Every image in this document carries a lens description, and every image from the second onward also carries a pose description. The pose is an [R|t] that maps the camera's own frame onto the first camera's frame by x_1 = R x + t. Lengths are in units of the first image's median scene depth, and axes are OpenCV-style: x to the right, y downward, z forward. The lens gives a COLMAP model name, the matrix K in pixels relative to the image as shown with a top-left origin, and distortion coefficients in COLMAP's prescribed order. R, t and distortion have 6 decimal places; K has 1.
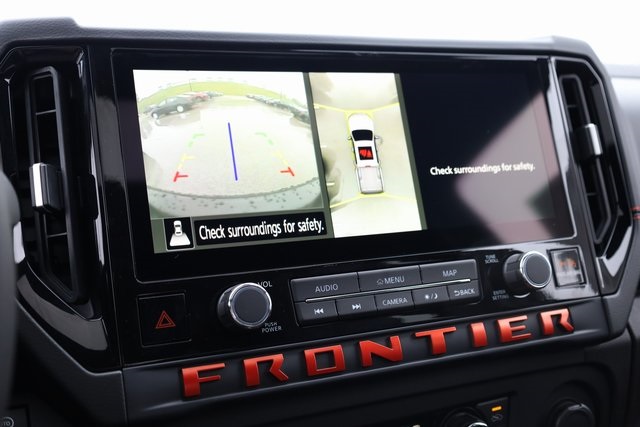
lens RADIAL K [[773.5, 0, 319.7], [0, 773.5, 210.4], [0, 0, 1]] dist [-0.002798, 0.000000]
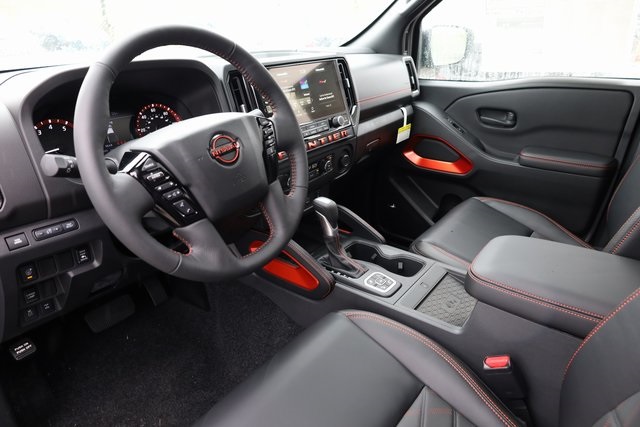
lens RADIAL K [[429.7, 0, 315.3], [0, 429.7, 216.8], [0, 0, 1]] dist [-0.006894, -0.003805]
pose [[0.890404, -0.176661, 0.419491, -0.882153], [0.039530, 0.948139, 0.315387, -0.162163], [-0.453452, -0.264240, 0.851210, -0.977141]]
